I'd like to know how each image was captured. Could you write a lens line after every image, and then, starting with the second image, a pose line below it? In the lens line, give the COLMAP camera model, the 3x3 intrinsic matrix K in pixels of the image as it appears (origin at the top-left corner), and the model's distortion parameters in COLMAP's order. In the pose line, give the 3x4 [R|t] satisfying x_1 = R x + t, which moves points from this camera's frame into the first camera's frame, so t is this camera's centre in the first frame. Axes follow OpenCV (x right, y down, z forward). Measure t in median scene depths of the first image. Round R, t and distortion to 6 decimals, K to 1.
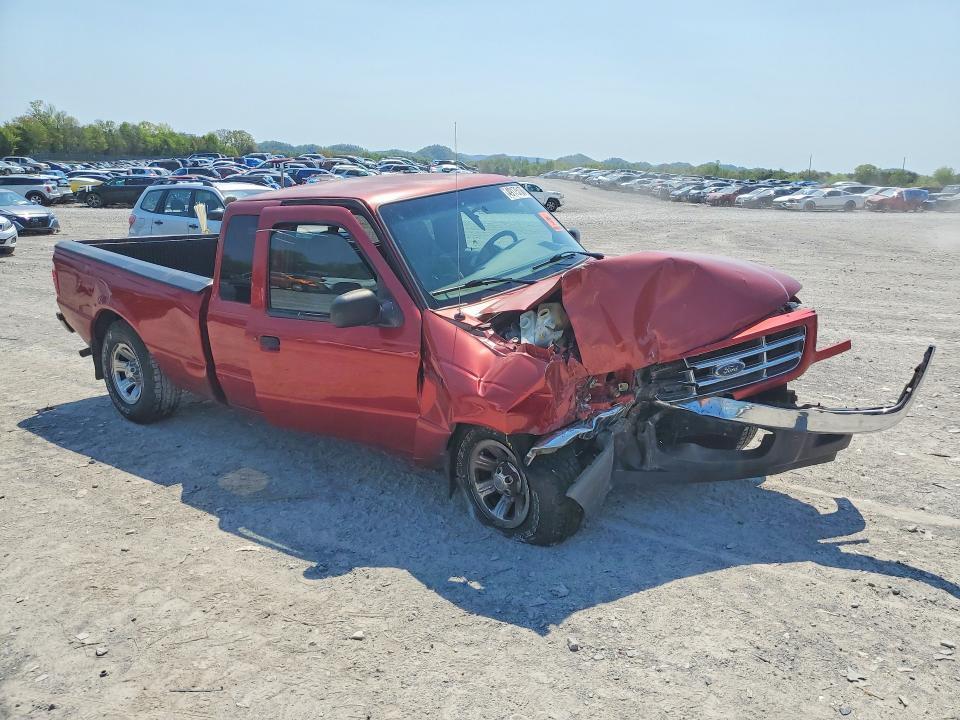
lens RADIAL K [[780.3, 0, 509.1], [0, 780.3, 358.9], [0, 0, 1]] dist [0.006936, 0.006965]
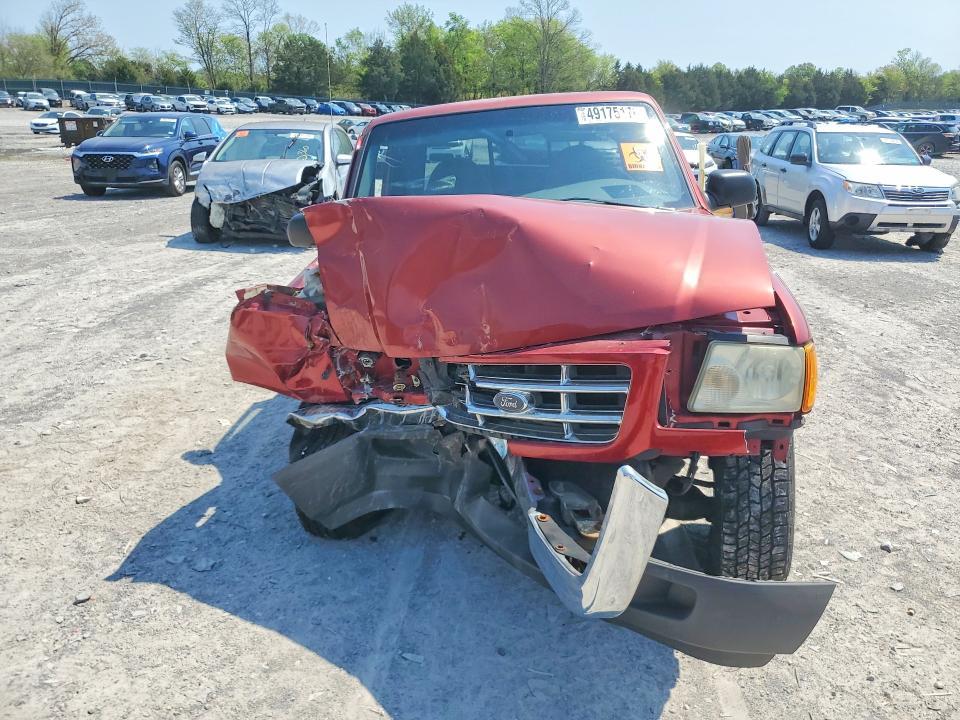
lens RADIAL K [[780.3, 0, 509.1], [0, 780.3, 358.9], [0, 0, 1]] dist [0.006936, 0.006965]
pose [[0.514489, 0.247950, -0.820867, 0.840196], [-0.200229, 0.965557, 0.166159, -0.129961], [0.833792, 0.078874, 0.546415, 0.731068]]
